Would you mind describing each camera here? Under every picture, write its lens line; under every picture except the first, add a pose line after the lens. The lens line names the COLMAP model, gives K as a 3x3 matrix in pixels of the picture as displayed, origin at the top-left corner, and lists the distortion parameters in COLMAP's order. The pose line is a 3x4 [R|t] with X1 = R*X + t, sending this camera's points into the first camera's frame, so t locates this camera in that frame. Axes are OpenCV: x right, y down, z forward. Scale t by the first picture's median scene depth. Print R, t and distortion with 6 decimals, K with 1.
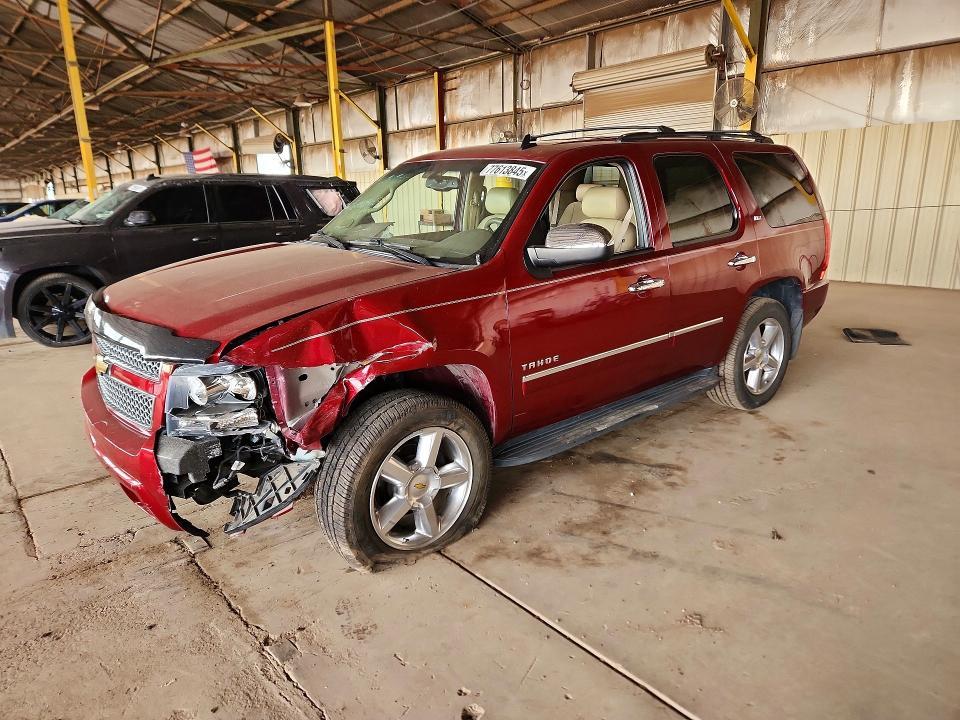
lens RADIAL K [[646.4, 0, 480.2], [0, 646.4, 362.2], [0, 0, 1]] dist [0.006280, 0.008665]
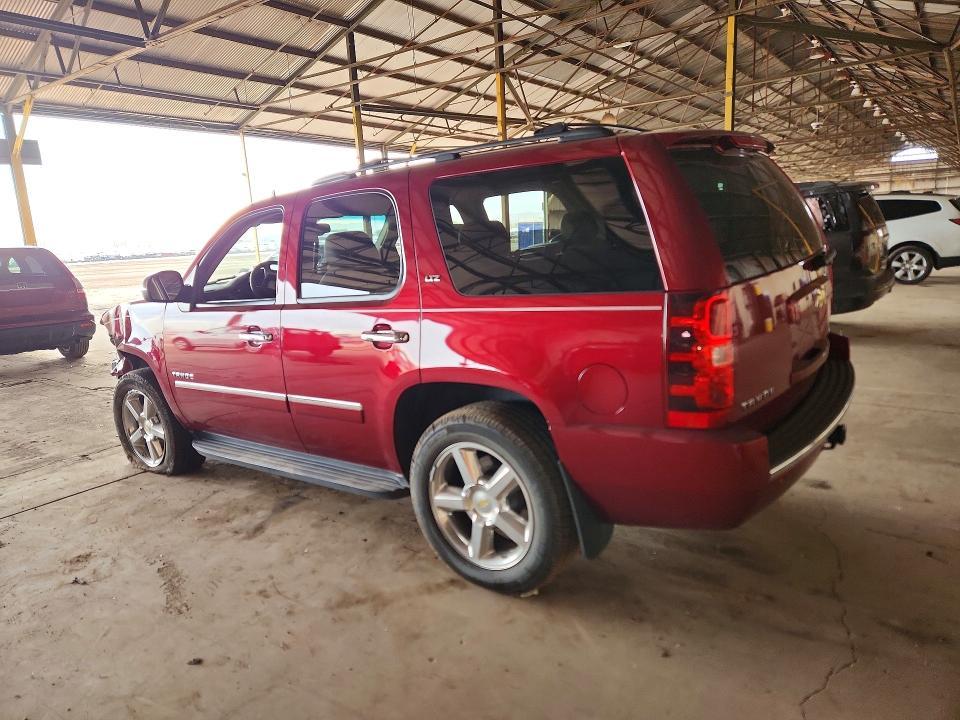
lens RADIAL K [[646.4, 0, 480.8], [0, 646.4, 361.3], [0, 0, 1]] dist [0.006280, 0.008665]
pose [[0.237682, 0.199848, -0.950562, 1.234611], [-0.199152, 0.967843, 0.153684, -0.289375], [0.950708, 0.152778, 0.269839, 1.040575]]
